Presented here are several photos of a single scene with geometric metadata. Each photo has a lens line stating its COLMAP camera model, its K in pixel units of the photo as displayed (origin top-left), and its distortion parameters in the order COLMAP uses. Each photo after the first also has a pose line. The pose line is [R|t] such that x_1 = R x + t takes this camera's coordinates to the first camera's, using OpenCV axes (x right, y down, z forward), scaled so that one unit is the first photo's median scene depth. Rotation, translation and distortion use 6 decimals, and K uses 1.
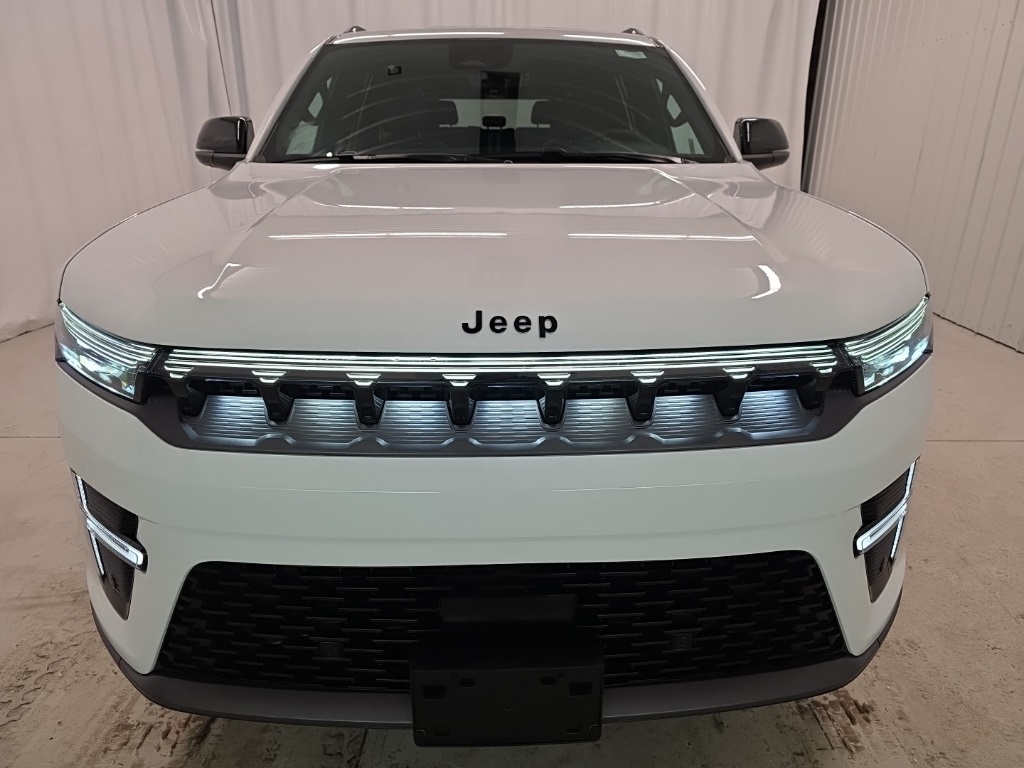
lens RADIAL K [[706.5, 0, 510.6], [0, 706.5, 404.6], [0, 0, 1]] dist [0.052620, -0.049004]
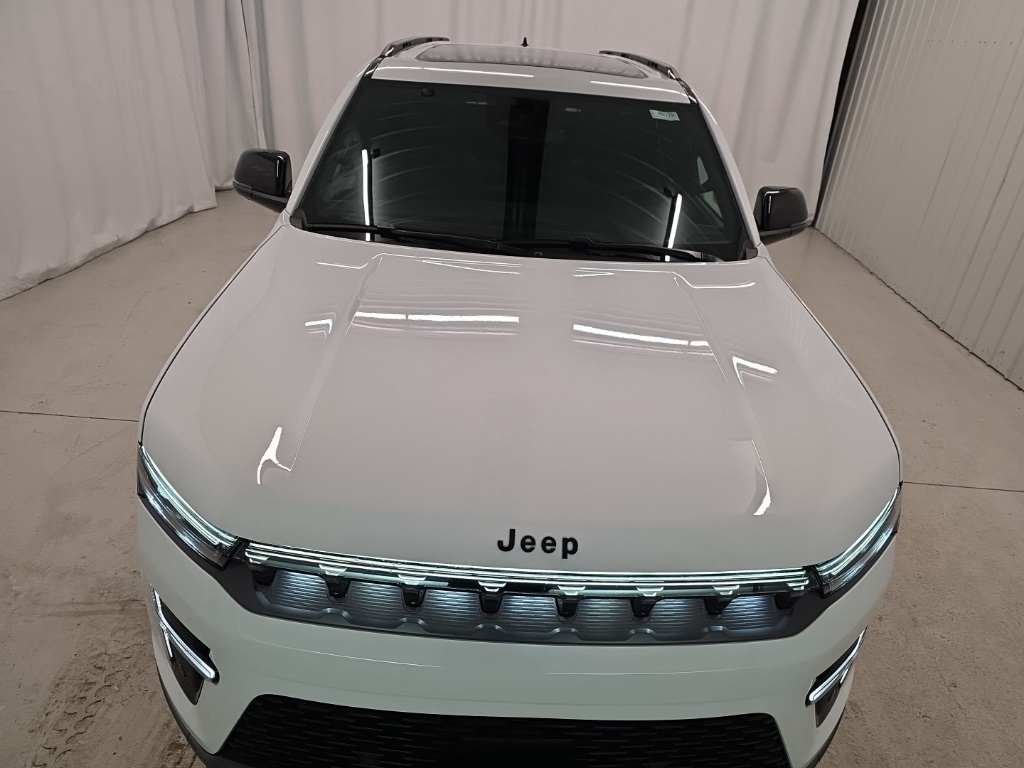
lens RADIAL K [[706.5, 0, 510.6], [0, 706.5, 404.6], [0, 0, 1]] dist [0.052620, -0.049004]
pose [[0.997357, 0.071833, 0.010882, -0.052693], [-0.072646, 0.988091, 0.135645, -0.346254], [-0.001009, -0.136077, 0.990698, -0.100178]]
